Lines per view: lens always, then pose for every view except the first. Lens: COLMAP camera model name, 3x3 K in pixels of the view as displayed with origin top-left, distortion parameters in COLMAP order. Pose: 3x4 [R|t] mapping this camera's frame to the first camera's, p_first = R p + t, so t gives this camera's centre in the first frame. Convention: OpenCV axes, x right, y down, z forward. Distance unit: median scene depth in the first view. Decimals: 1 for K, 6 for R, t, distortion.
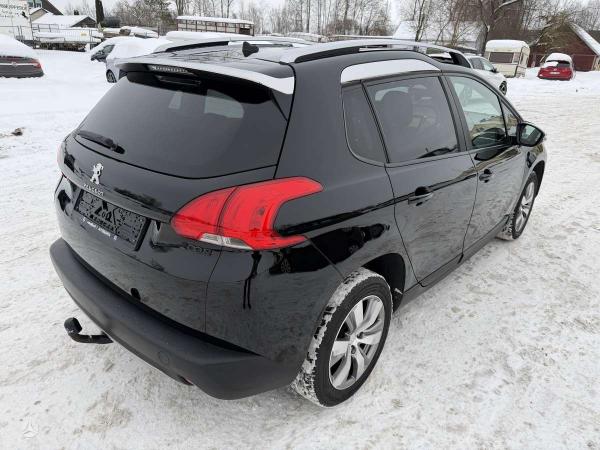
lens RADIAL K [[425.3, 0, 300.0], [0, 425.3, 225.0], [0, 0, 1]] dist [0.004586, -0.003313]
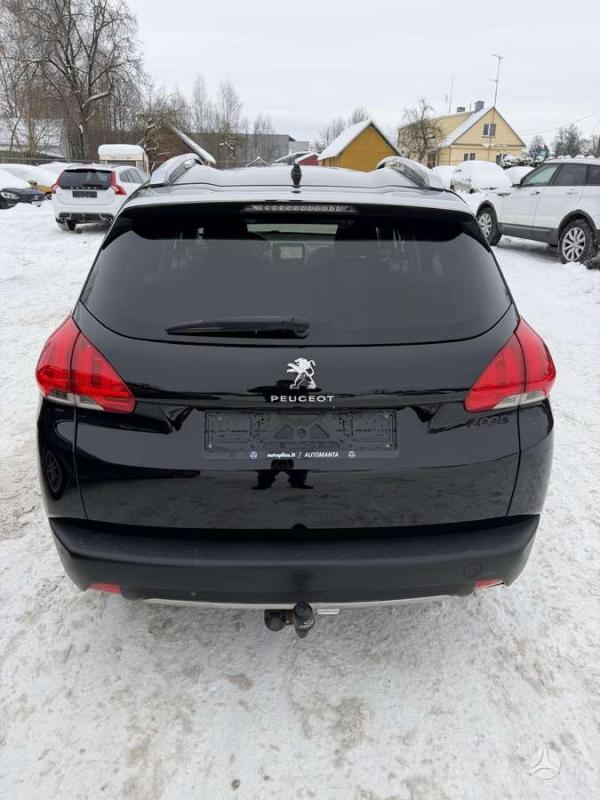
lens RADIAL K [[567.1, 0, 300.0], [0, 567.1, 400.0], [0, 0, 1]] dist [0.004586, -0.003313]
pose [[0.728475, -0.290245, 0.620550, -0.770418], [0.281038, 0.952699, 0.115683, -0.138241], [-0.624773, 0.090126, 0.775587, 0.243091]]
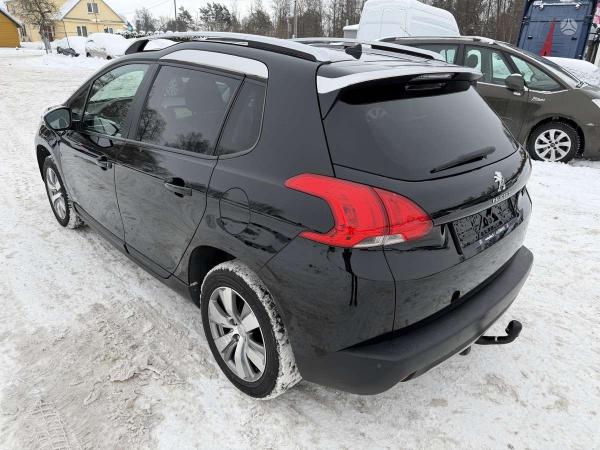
lens RADIAL K [[425.3, 0, 300.0], [0, 425.3, 225.0], [0, 0, 1]] dist [0.040856, -0.041979]
pose [[0.083917, -0.419571, 0.903835, -1.131669], [0.361836, 0.857954, 0.364678, -0.442728], [-0.928457, 0.296437, 0.223813, 0.932348]]
